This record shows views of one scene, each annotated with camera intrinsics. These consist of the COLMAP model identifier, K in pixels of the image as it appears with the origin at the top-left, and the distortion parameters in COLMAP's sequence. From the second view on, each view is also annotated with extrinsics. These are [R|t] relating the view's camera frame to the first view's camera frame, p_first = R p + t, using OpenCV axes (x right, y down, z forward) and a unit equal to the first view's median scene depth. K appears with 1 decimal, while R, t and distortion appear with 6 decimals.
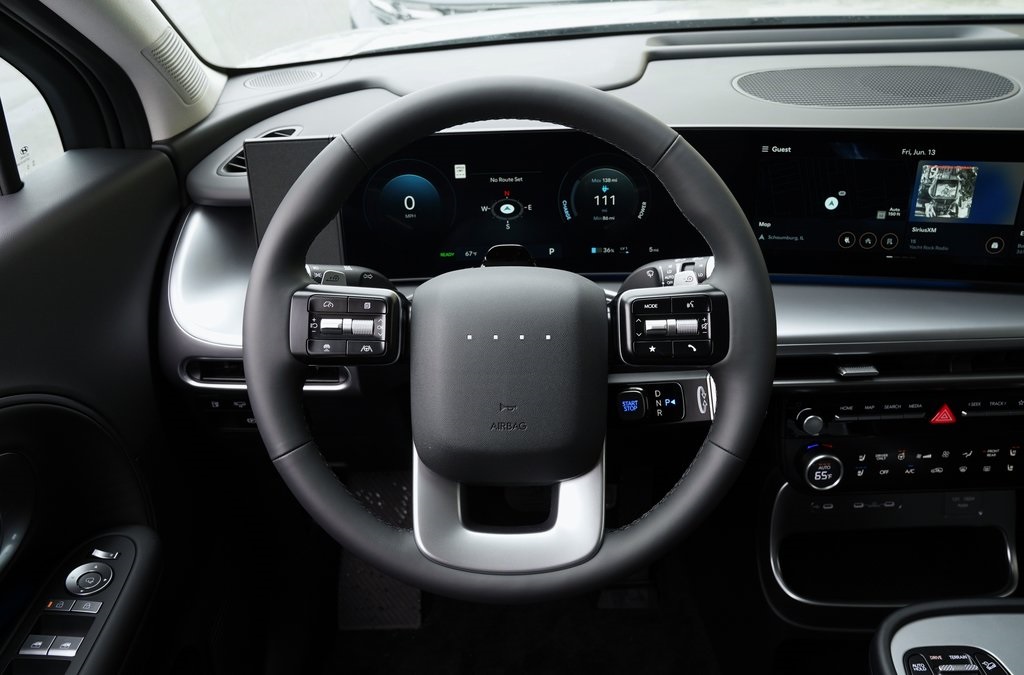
lens RADIAL K [[836.8, 0, 511.5], [0, 836.8, 341.3], [0, 0, 1]] dist [-0.075345, 0.099247]
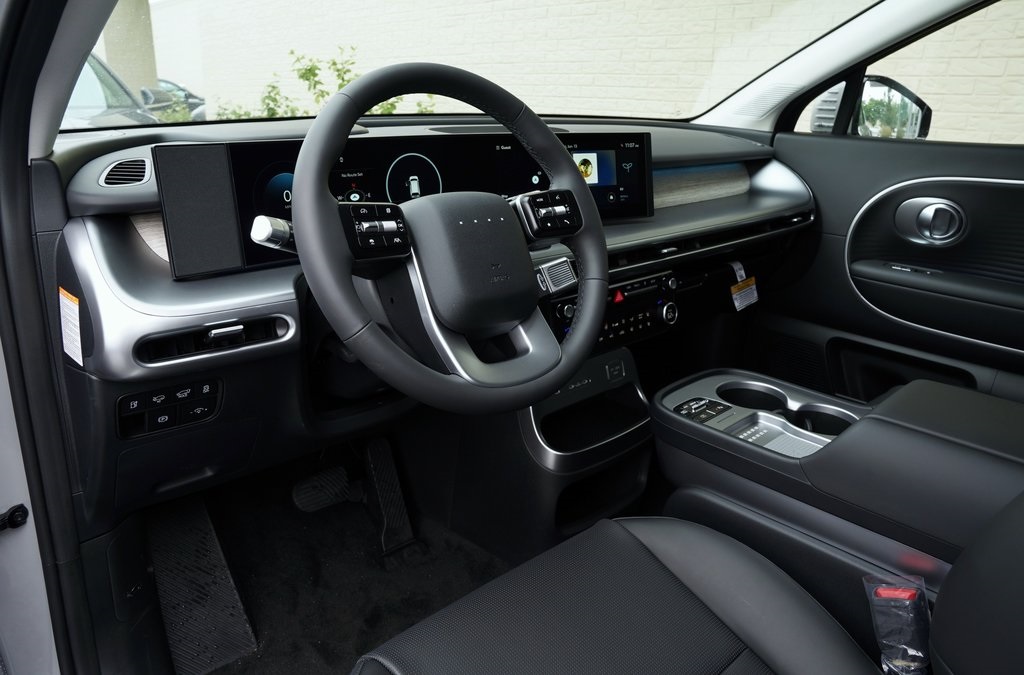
lens RADIAL K [[711.2, 0, 510.9], [0, 711.2, 338.2], [0, 0, 1]] dist [-0.120132, 0.076757]
pose [[0.740869, -0.177592, 0.647745, -0.595878], [0.304310, 0.948499, -0.088011, 0.232951], [-0.598756, 0.262320, 0.756756, 0.060584]]
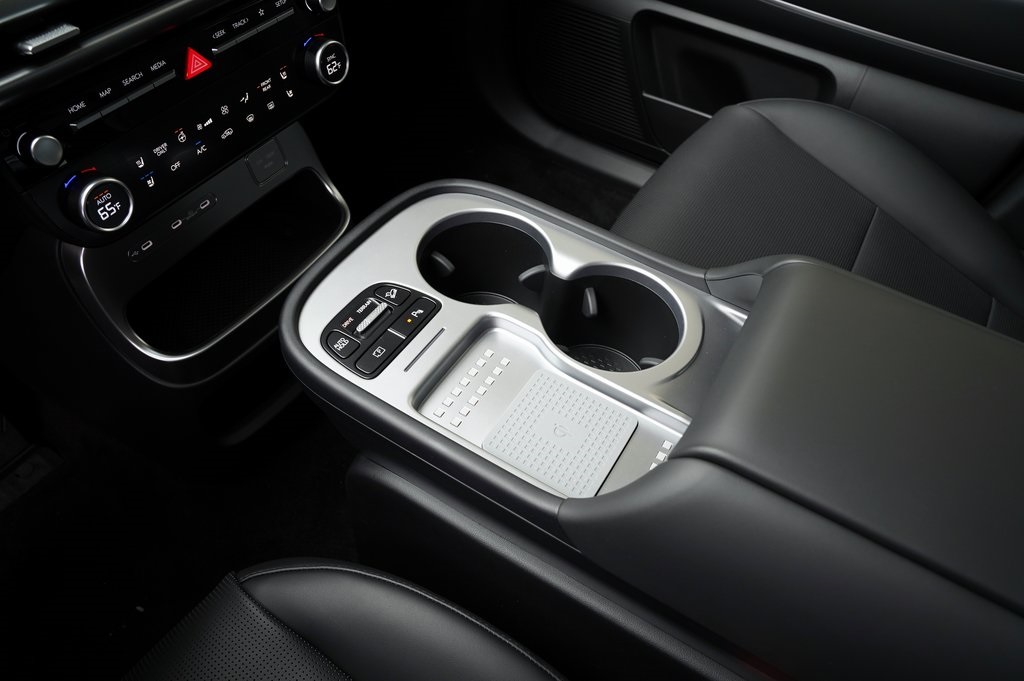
lens RADIAL K [[711.2, 0, 520.8], [0, 711.2, 342.1], [0, 0, 1]] dist [-0.120132, 0.076757]
pose [[0.524110, -0.614360, 0.589805, 0.143650], [0.368056, 0.787925, 0.493668, 0.091398], [-0.768012, -0.041656, 0.639079, 0.345442]]
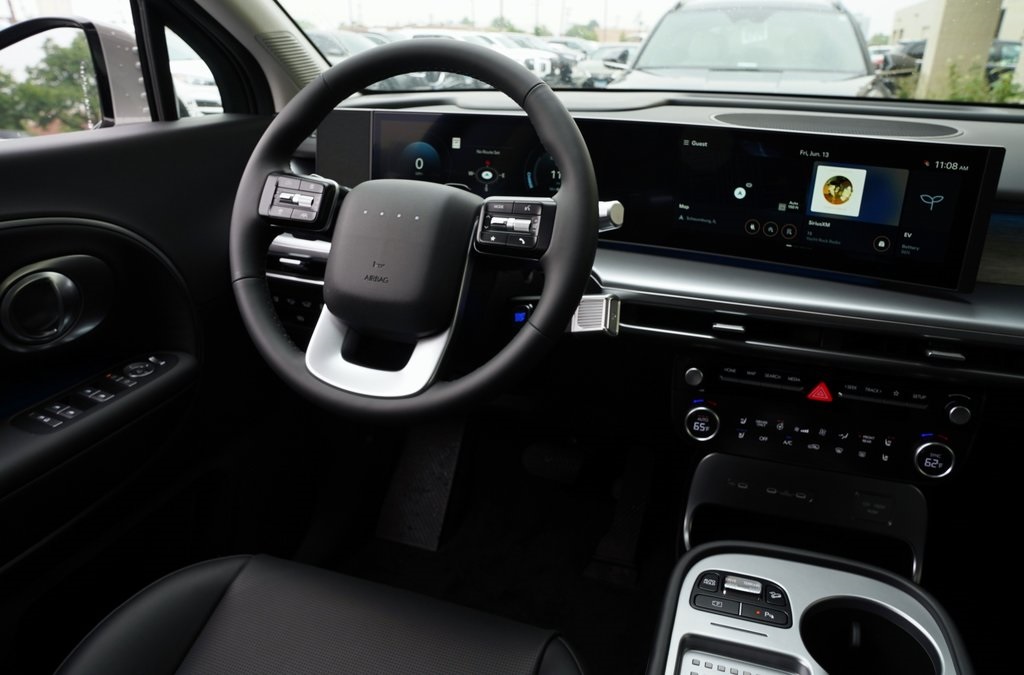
lens RADIAL K [[711.2, 0, 516.7], [0, 711.2, 338.4], [0, 0, 1]] dist [-0.120132, 0.076757]
pose [[0.942411, 0.160860, -0.293232, 0.407453], [-0.197942, 0.974963, -0.101319, 0.194240], [0.269592, 0.153527, 0.950657, 0.005199]]
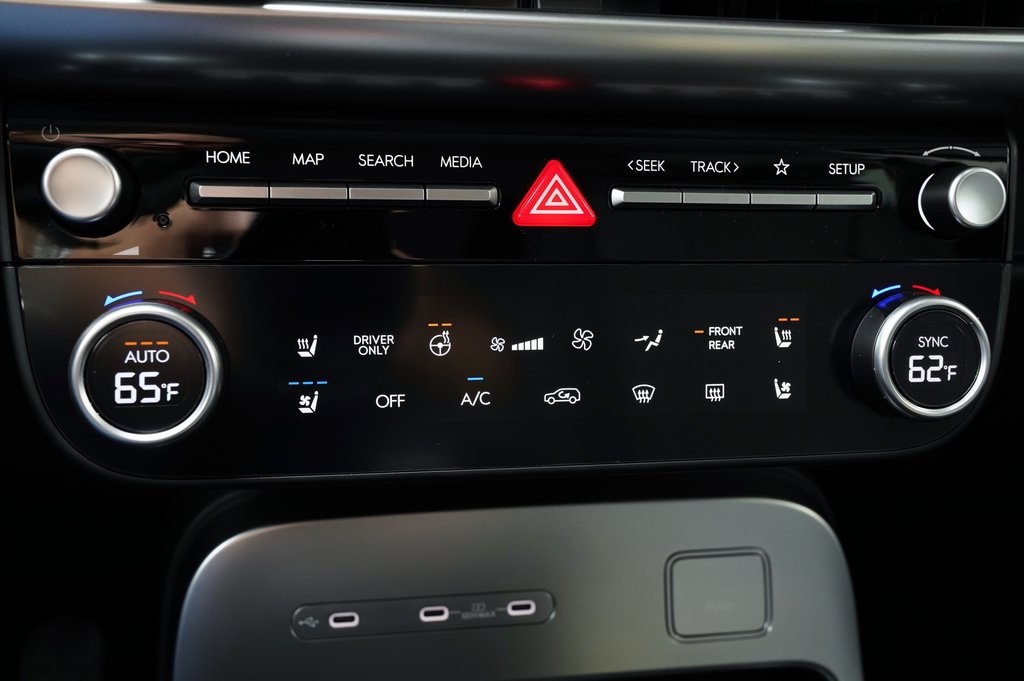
lens RADIAL K [[1097.4, 0, 517.9], [0, 1097.4, 338.2], [0, 0, 1]] dist [0.008104, 0.000000]
pose [[0.979980, 0.014959, 0.198534, 0.432155], [0.040090, 0.961923, -0.270365, 0.255090], [-0.195019, 0.272912, 0.942065, 0.631563]]
